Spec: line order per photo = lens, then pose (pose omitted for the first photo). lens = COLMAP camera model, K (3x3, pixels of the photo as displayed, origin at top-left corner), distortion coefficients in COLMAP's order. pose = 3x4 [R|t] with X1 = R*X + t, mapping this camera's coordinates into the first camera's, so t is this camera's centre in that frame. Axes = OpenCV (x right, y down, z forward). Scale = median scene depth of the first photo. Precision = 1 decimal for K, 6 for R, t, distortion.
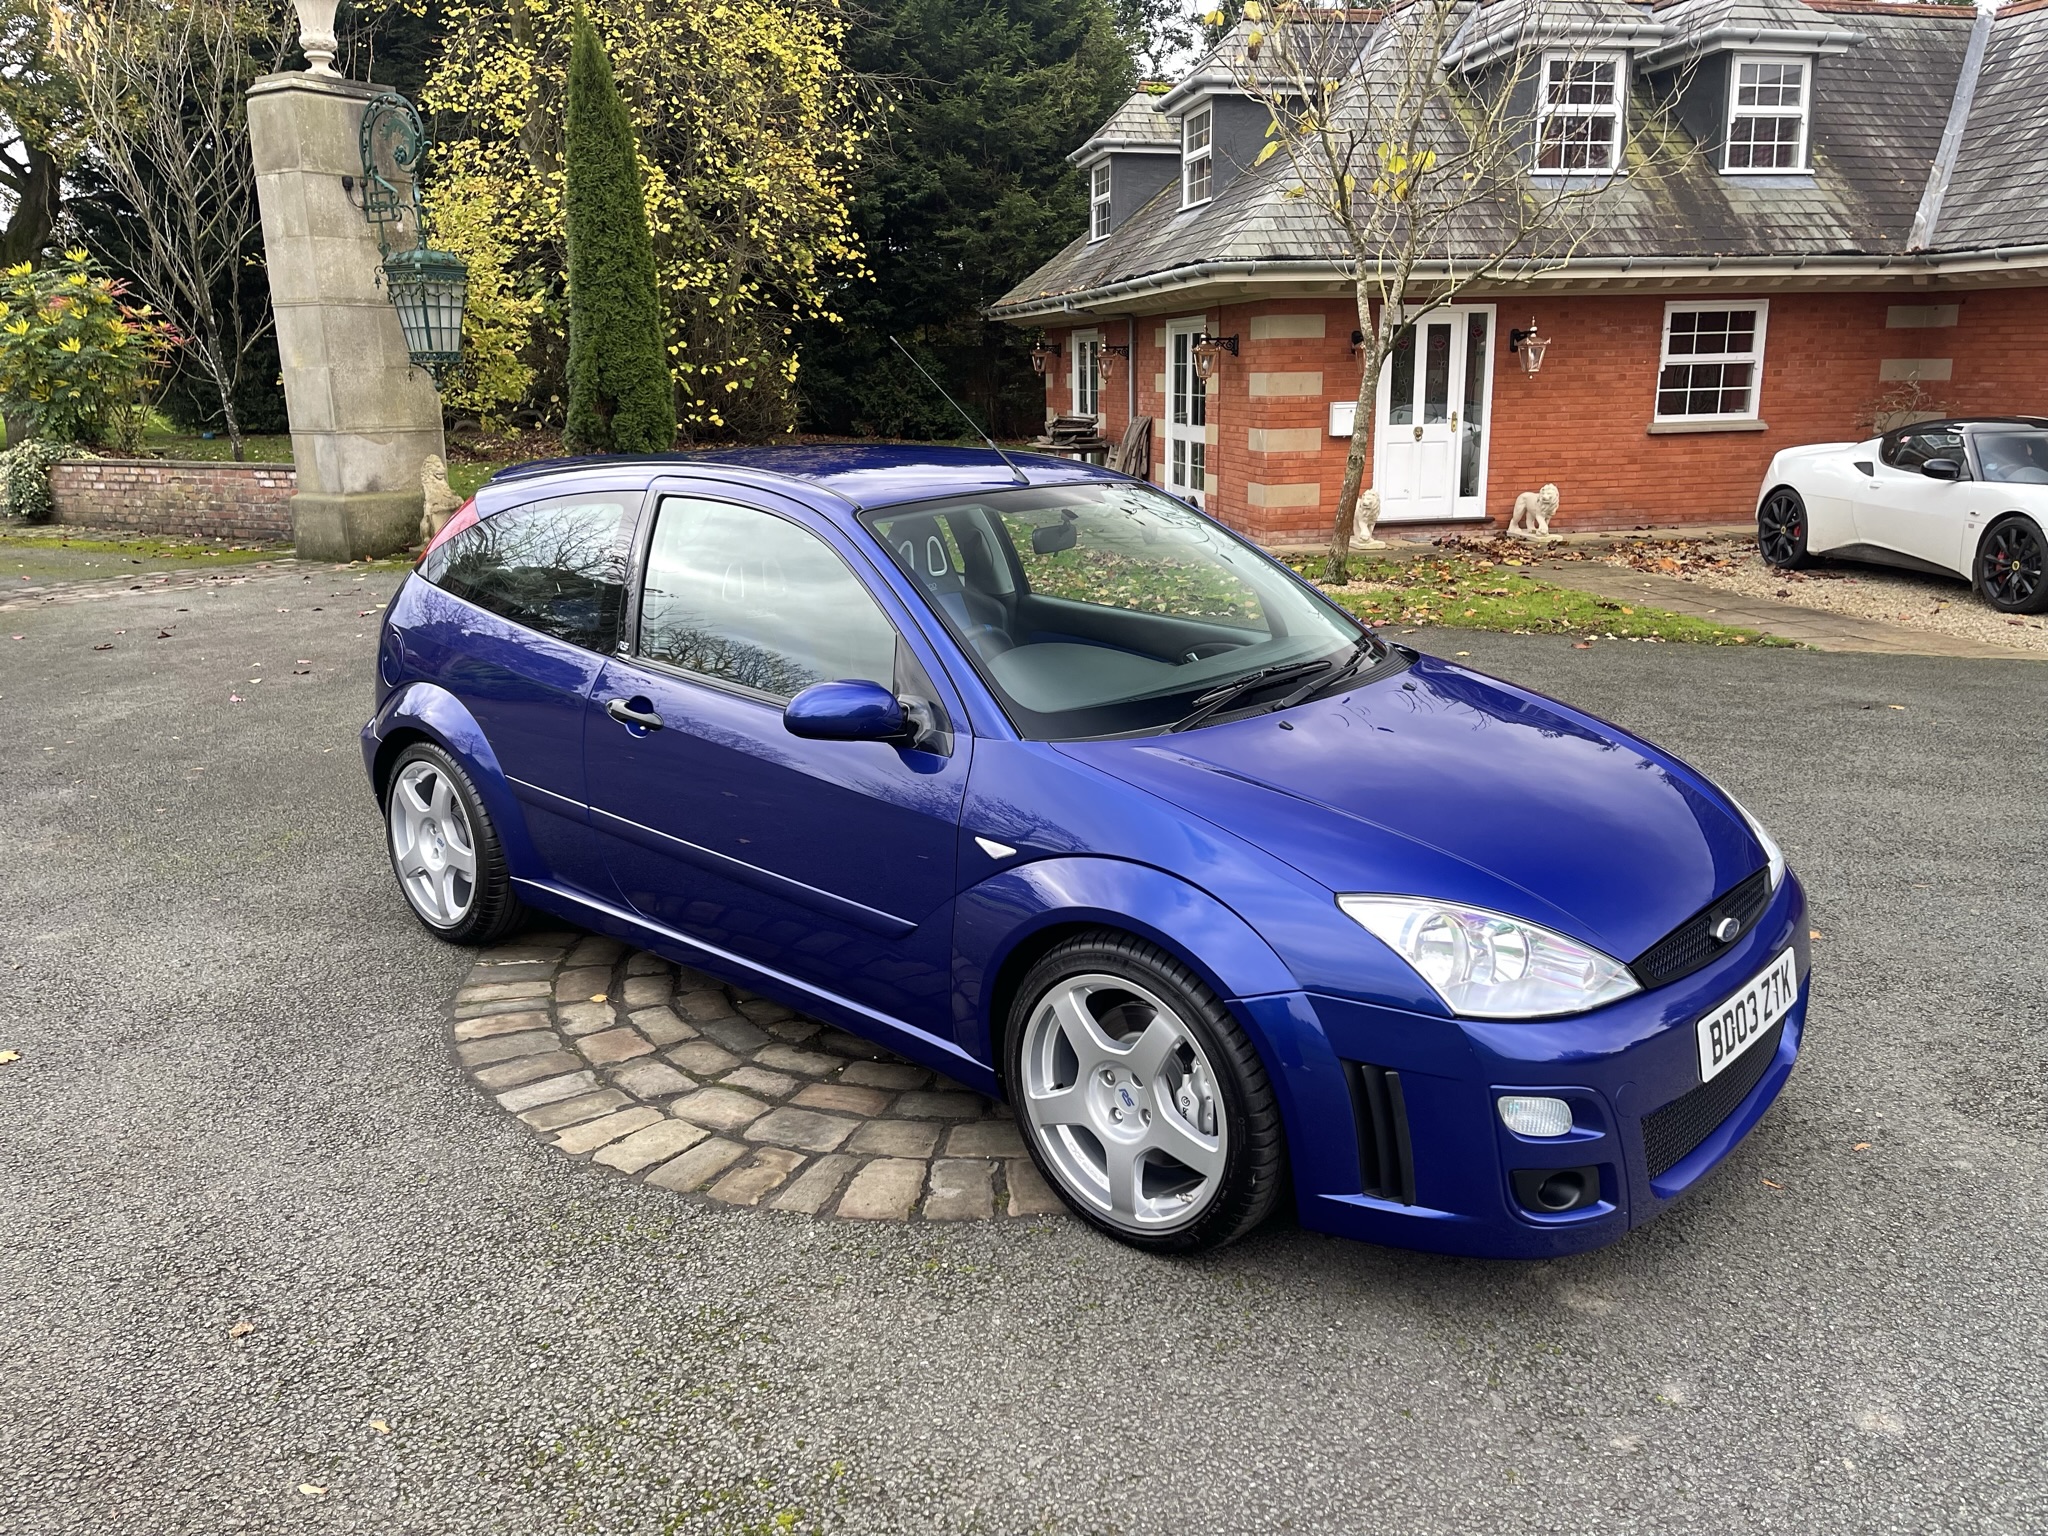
lens RADIAL K [[1562.7, 0, 1039.8], [0, 1562.7, 755.1], [0, 0, 1]] dist [0.093726, -0.126589]
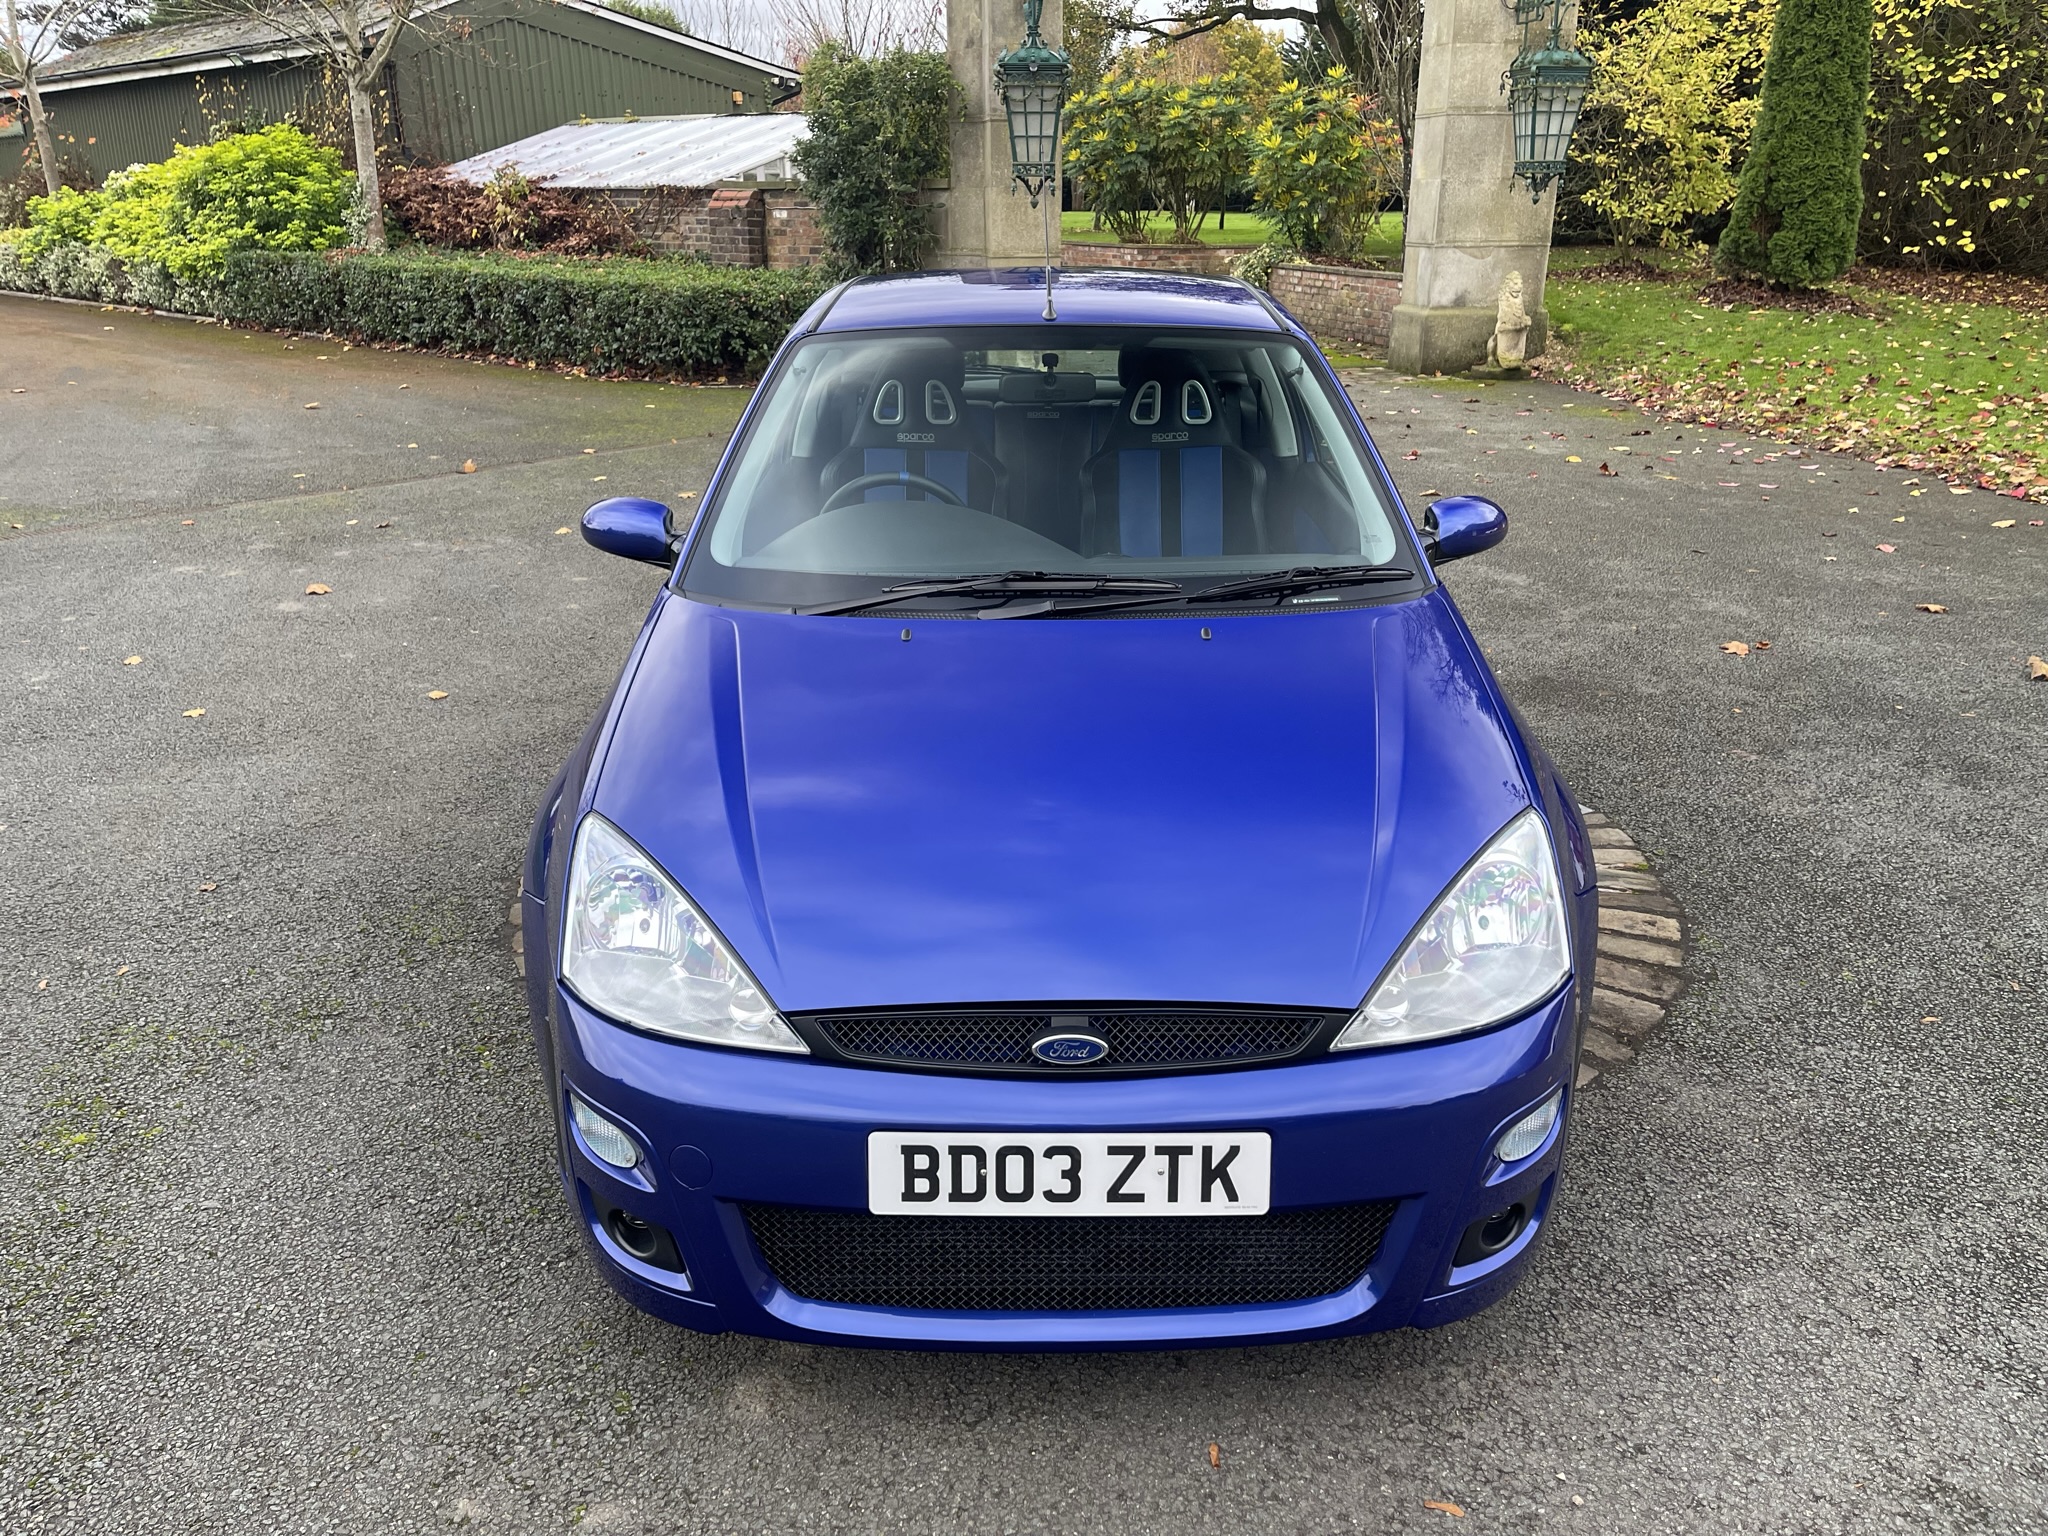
lens RADIAL K [[1562.7, 0, 1034.2], [0, 1562.7, 761.9], [0, 0, 1]] dist [0.093726, -0.126589]
pose [[0.667338, 0.263406, -0.696618, 0.172601], [-0.183125, 0.964684, 0.189339, -0.026873], [0.721890, 0.001215, 0.692007, 0.104151]]
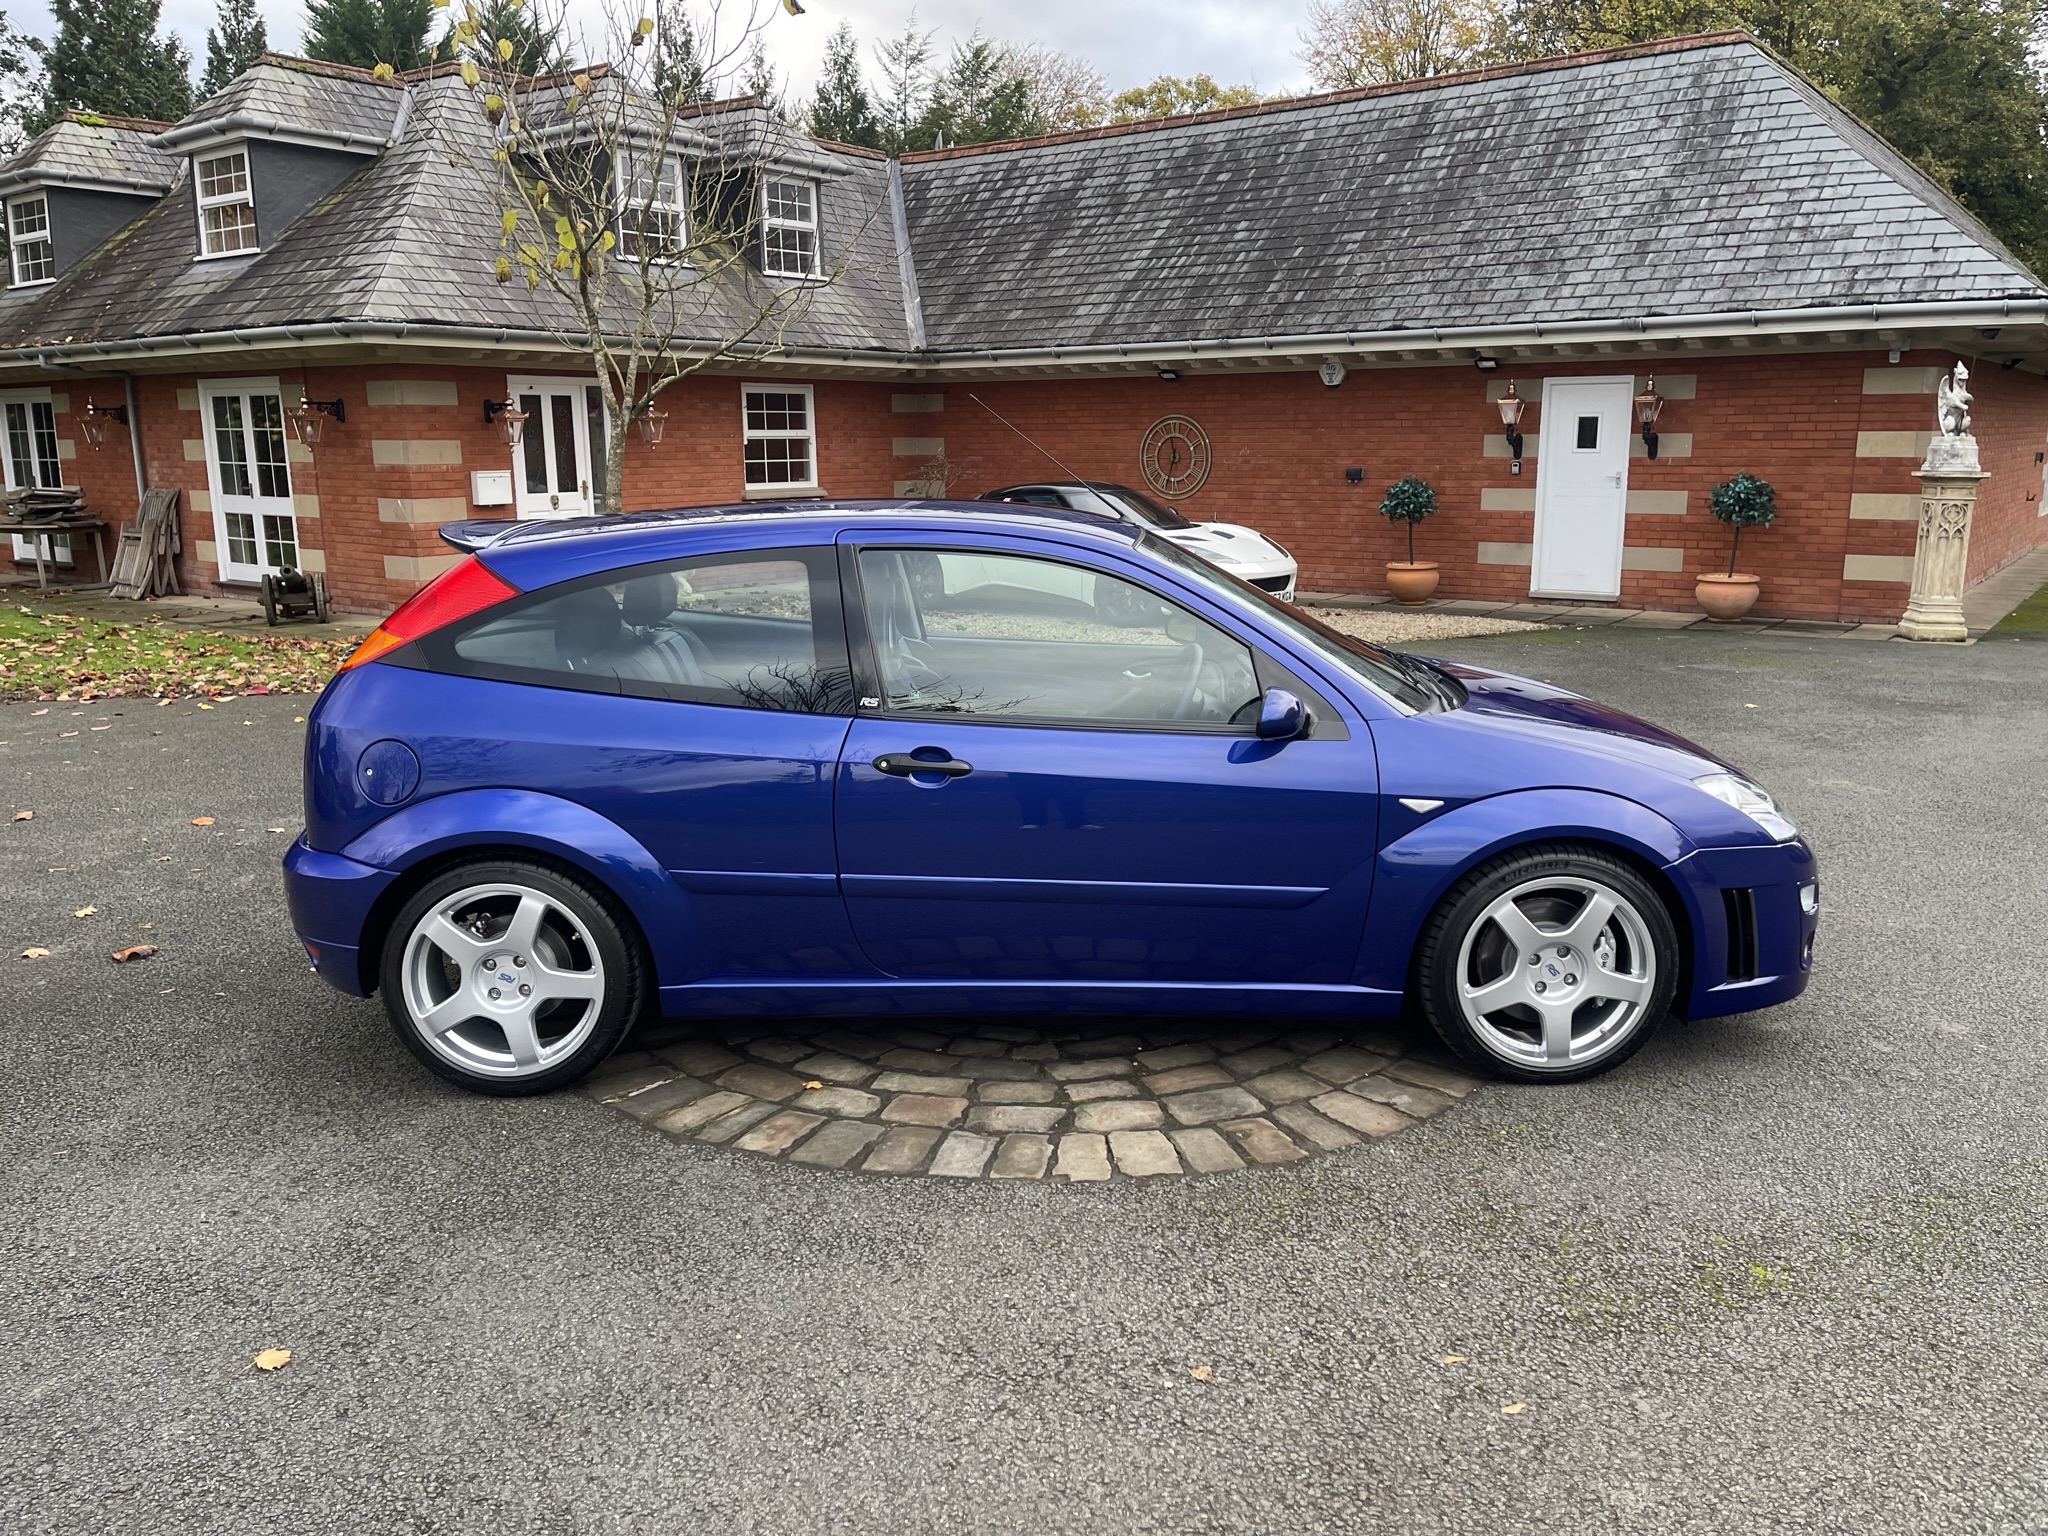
lens RADIAL K [[1562.7, 0, 1051.8], [0, 1562.7, 731.1], [0, 0, 1]] dist [0.093726, -0.126589]
pose [[0.737781, -0.117510, 0.664733, -0.219288], [0.157318, 0.987548, -0.000029, -0.008992], [-0.656453, 0.104596, 0.747081, 0.052757]]
